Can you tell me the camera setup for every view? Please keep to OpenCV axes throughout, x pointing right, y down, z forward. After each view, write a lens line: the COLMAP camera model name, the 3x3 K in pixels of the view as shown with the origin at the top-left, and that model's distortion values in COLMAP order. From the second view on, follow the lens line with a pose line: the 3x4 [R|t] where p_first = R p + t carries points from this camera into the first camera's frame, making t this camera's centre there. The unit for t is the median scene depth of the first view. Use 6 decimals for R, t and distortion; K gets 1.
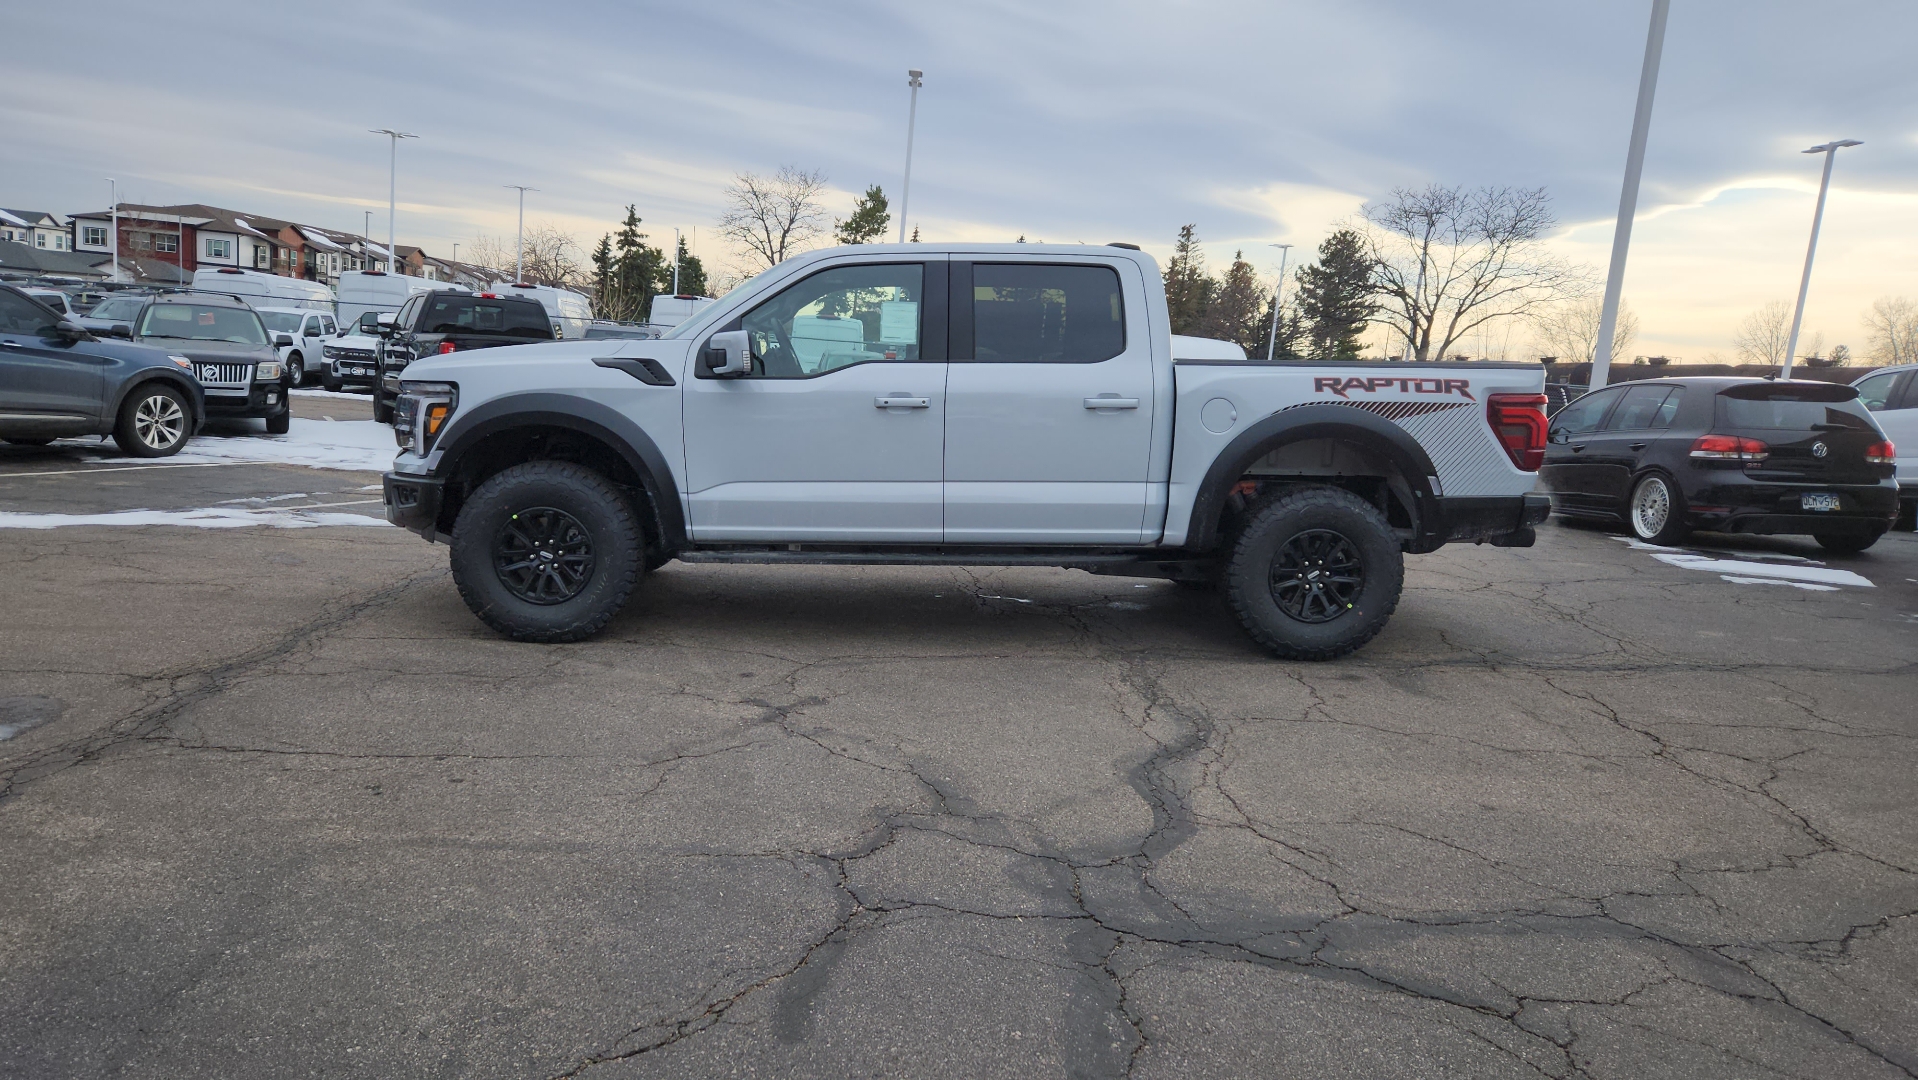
lens RADIAL K [[1266.6, 0, 928.2], [0, 1266.6, 534.7], [0, 0, 1]] dist [0.077222, -0.061949]
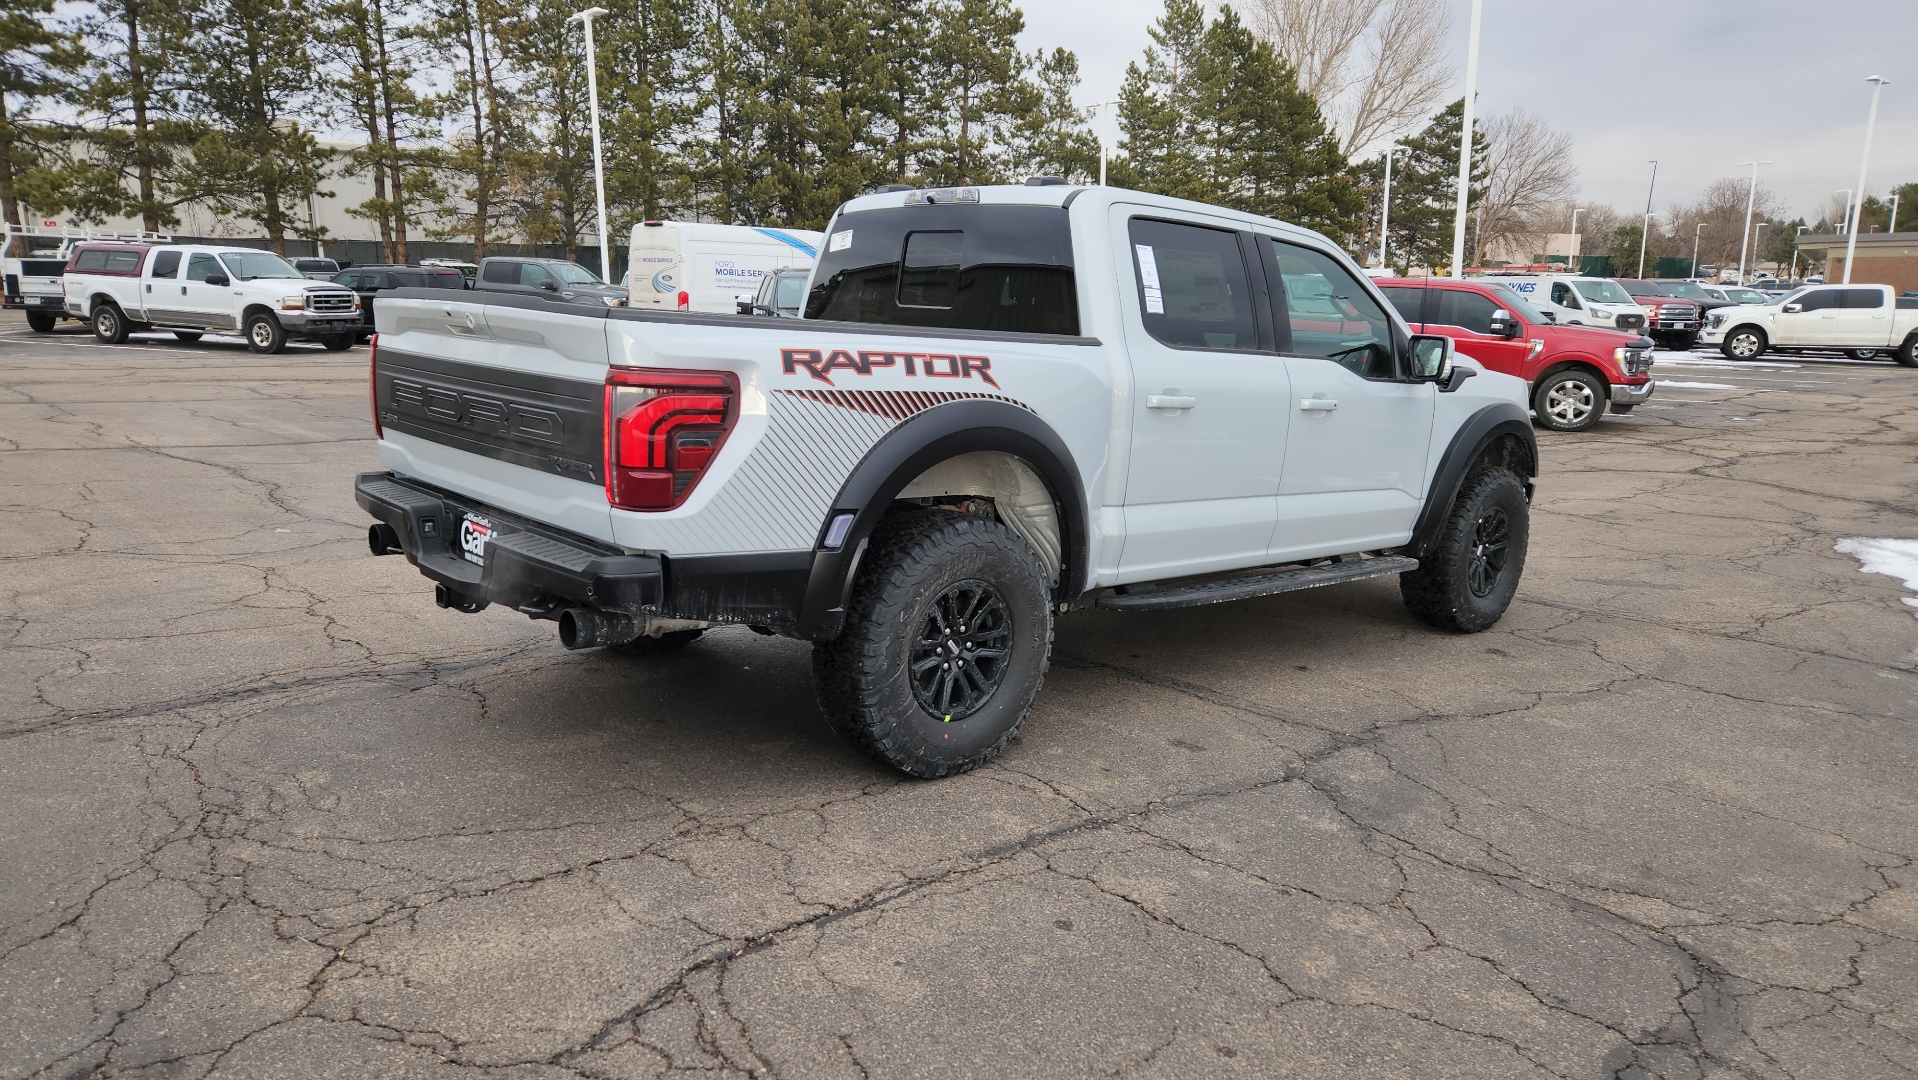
lens RADIAL K [[1283.8, 0, 935.9], [0, 1283.8, 560.1], [0, 0, 1]] dist [0.084571, -0.071333]
pose [[-0.765798, 0.051198, -0.641040, 0.730660], [-0.159644, 0.950486, 0.266627, -0.238696], [0.622950, 0.306521, -0.719707, 1.804305]]
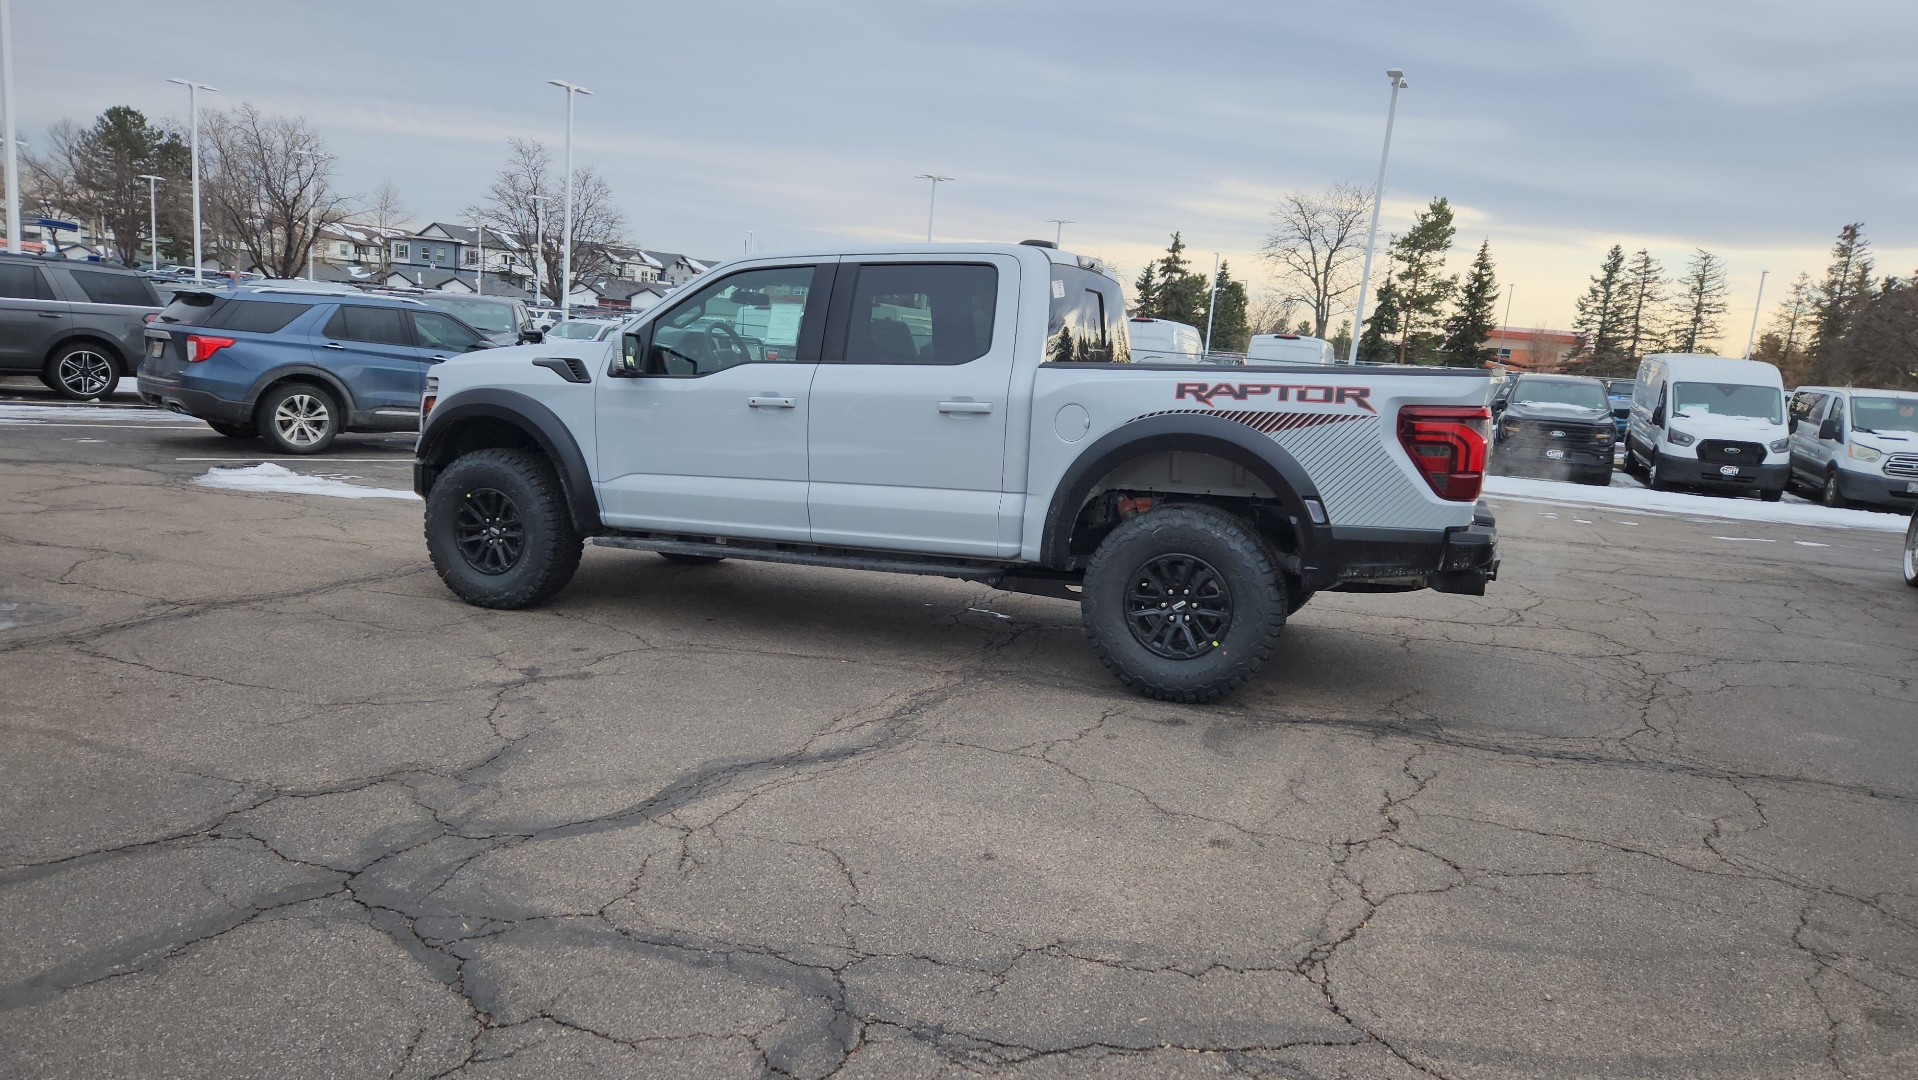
lens RADIAL K [[1267.6, 0, 932.2], [0, 1267.6, 538.3], [0, 0, 1]] dist [0.075881, -0.061087]
pose [[0.905944, 0.060825, -0.419007, 0.520207], [-0.068139, 0.997673, -0.002500, -0.001200], [0.417879, 0.030815, 0.907980, 0.125709]]
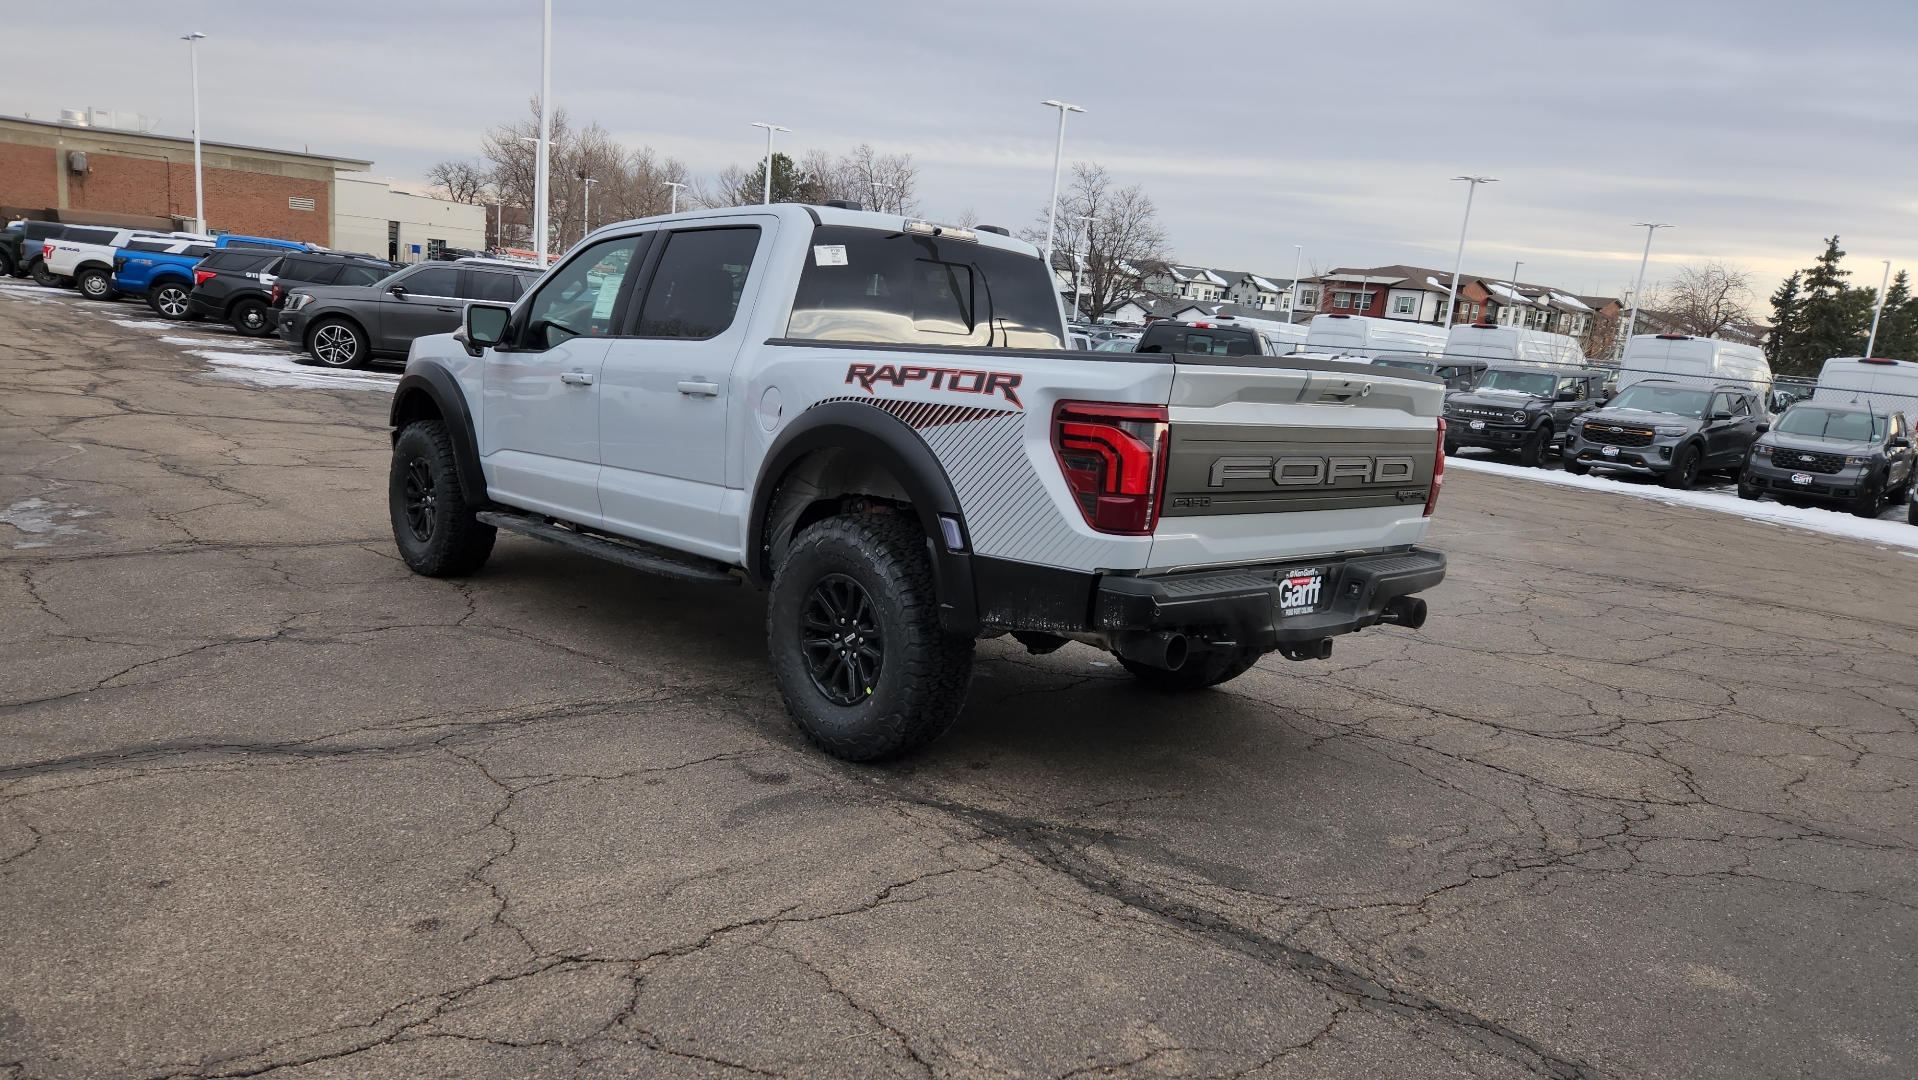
lens RADIAL K [[1265.2, 0, 939.7], [0, 1265.2, 551.4], [0, 0, 1]] dist [0.075454, -0.058102]
pose [[0.644631, 0.129220, -0.753494, 0.877954], [-0.150894, 0.987728, 0.040296, -0.054252], [0.749455, 0.087722, 0.656218, 0.571426]]
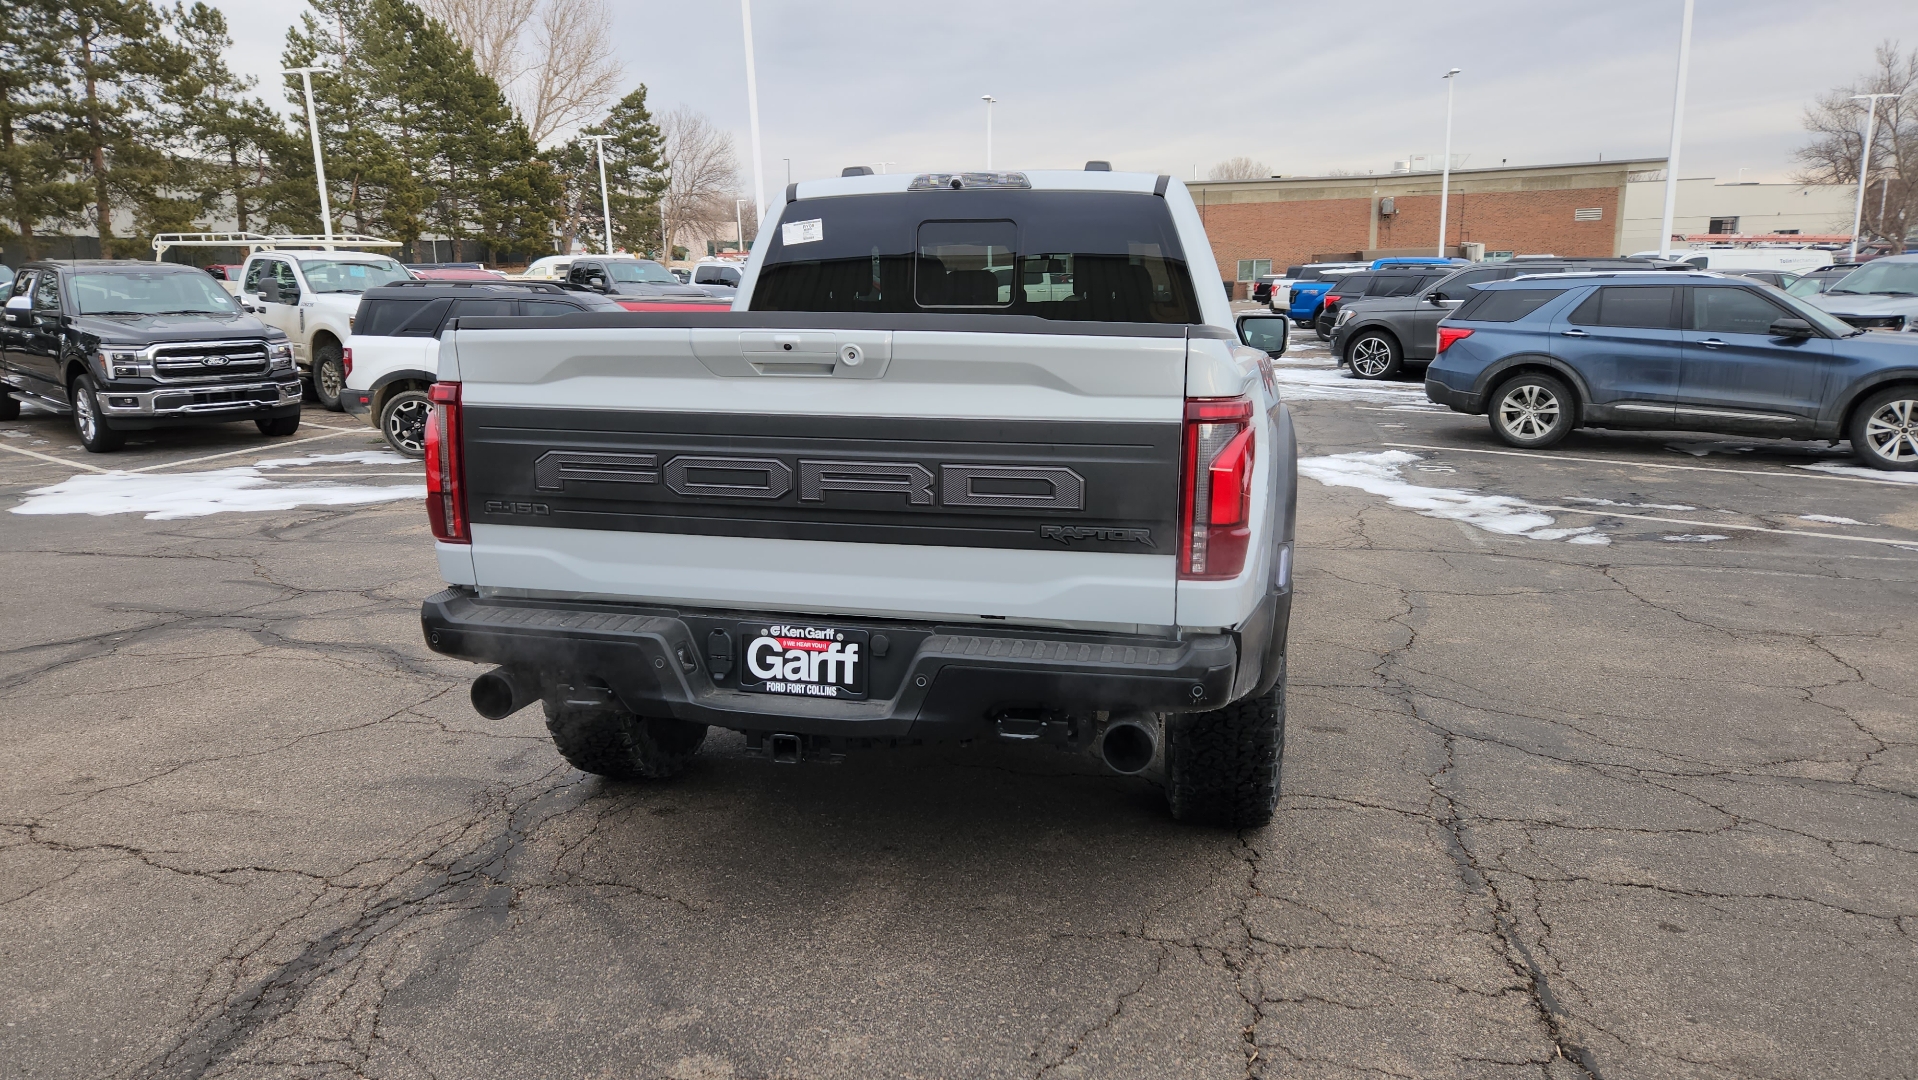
lens RADIAL K [[1277.5, 0, 931.0], [0, 1277.5, 538.2], [0, 0, 1]] dist [0.073874, -0.050934]
pose [[-0.266507, 0.129292, -0.955122, 0.911105], [-0.141533, 0.974970, 0.171470, -0.164055], [0.953385, 0.180879, -0.241537, 1.326190]]
